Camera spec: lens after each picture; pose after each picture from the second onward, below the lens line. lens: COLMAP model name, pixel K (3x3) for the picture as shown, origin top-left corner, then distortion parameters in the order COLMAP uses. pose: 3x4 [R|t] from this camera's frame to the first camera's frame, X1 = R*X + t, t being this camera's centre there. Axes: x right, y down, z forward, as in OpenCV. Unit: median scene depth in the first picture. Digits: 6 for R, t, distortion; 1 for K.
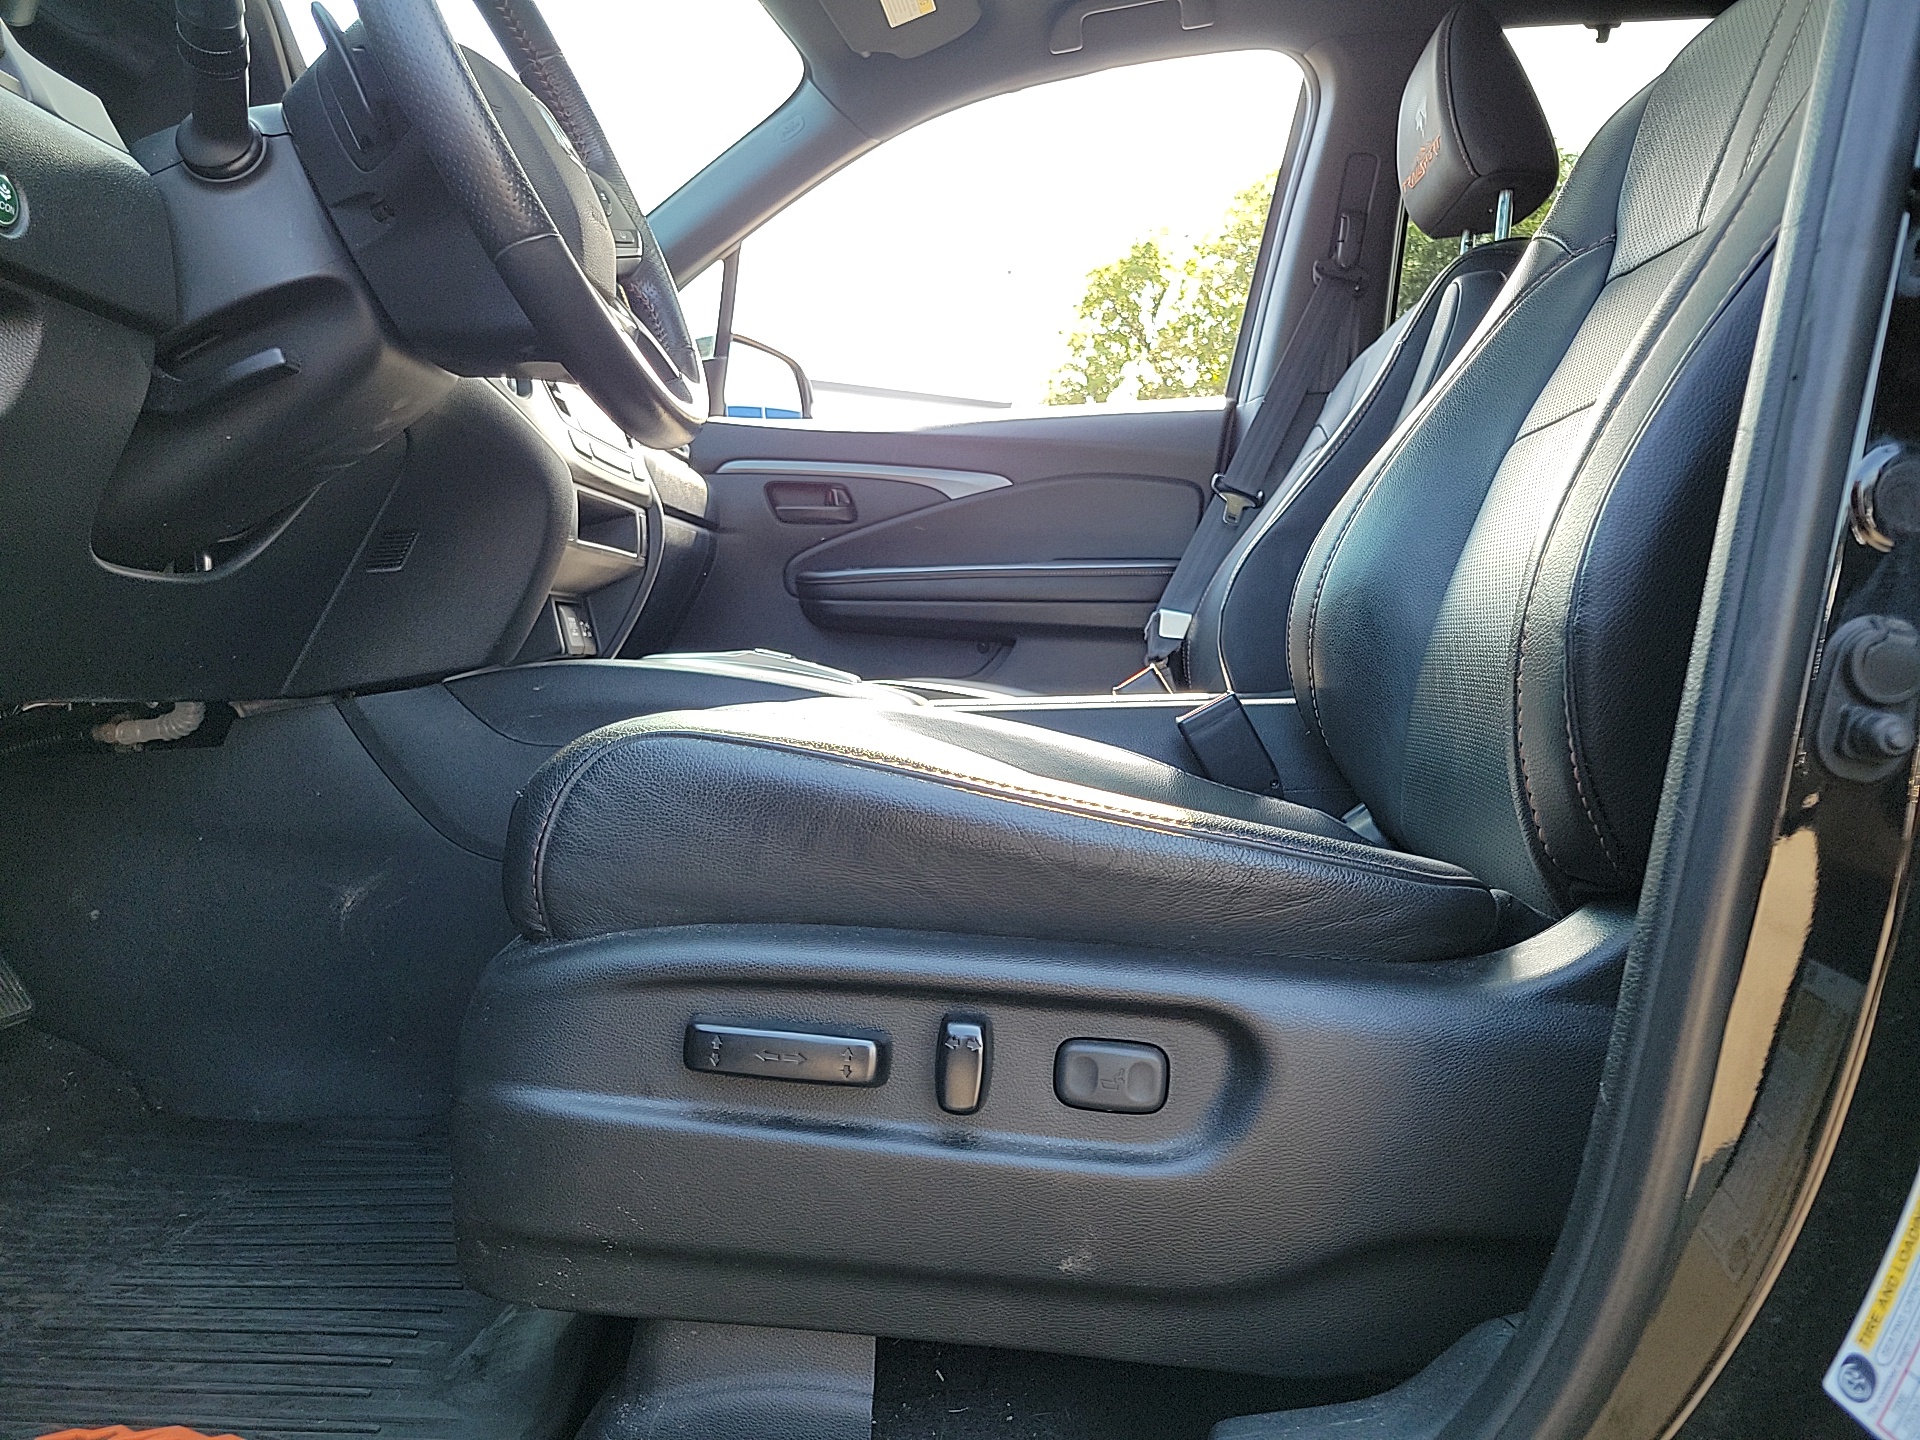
lens RADIAL K [[1442.7, 0, 939.1], [0, 1442.7, 724.0], [0, 0, 1]] dist [0.010294, -0.002025]
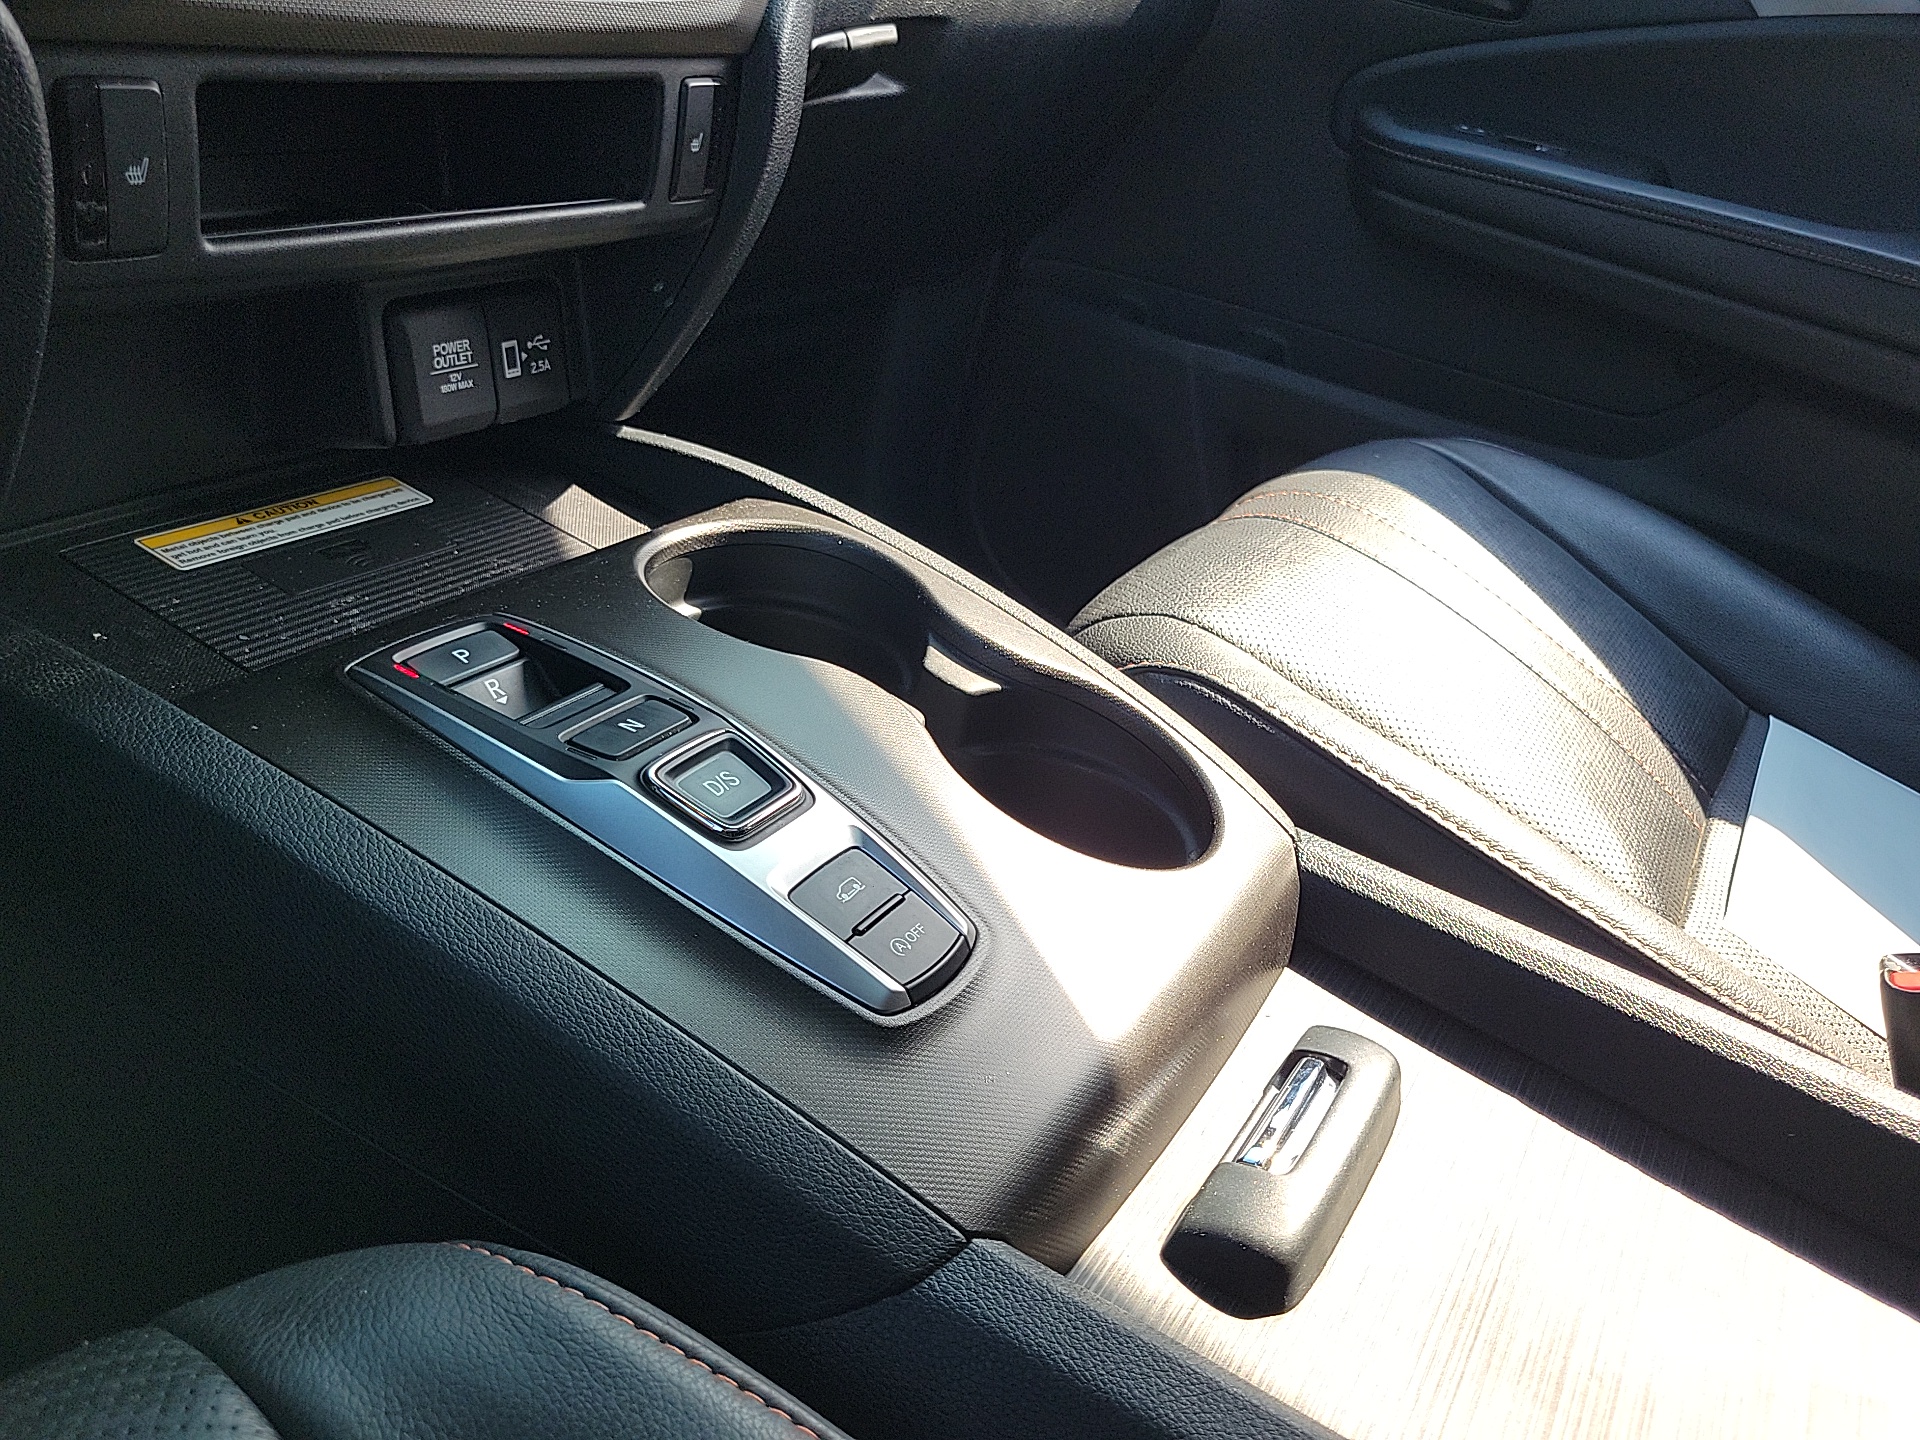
lens RADIAL K [[1558.8, 0, 955.2], [0, 1558.8, 724.3], [0, 0, 1]] dist [0.014422, -0.000942]
pose [[0.881532, 0.369921, -0.293360, 0.013307], [-0.217598, 0.869769, 0.442891, -0.136656], [0.418991, -0.326588, 0.847223, 0.464350]]
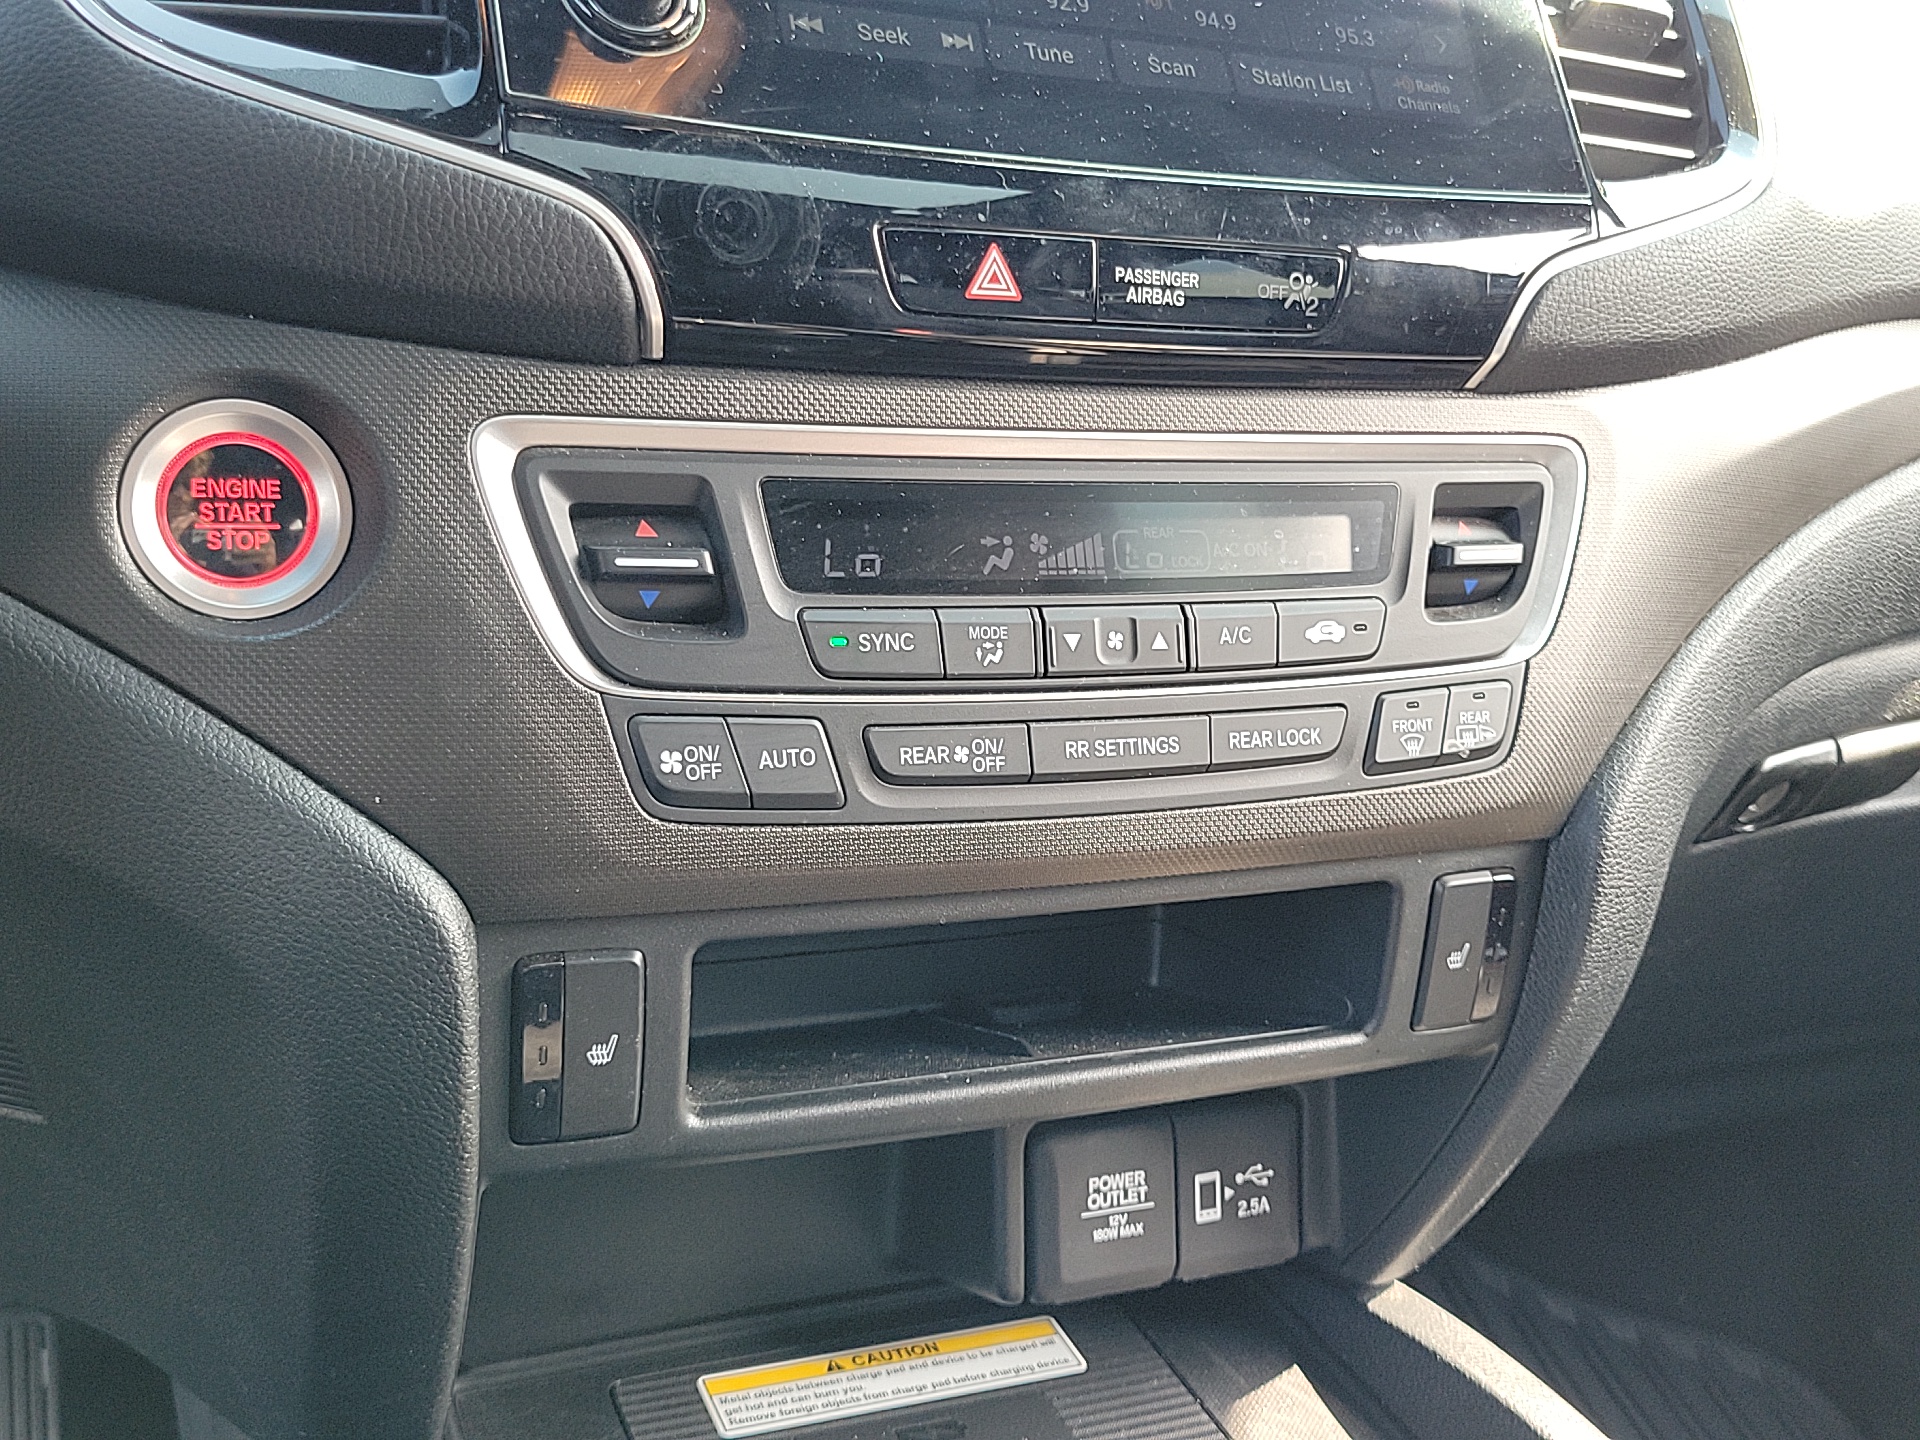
lens RADIAL K [[1980.1, 0, 955.0], [0, 1980.1, 726.9], [0, 0, 1]] dist [0.028461, -0.000773]
pose [[0.468895, 0.284398, -0.836215, 0.022225], [-0.117896, 0.958424, 0.259854, -0.177580], [0.875350, -0.023258, 0.482929, 0.540082]]
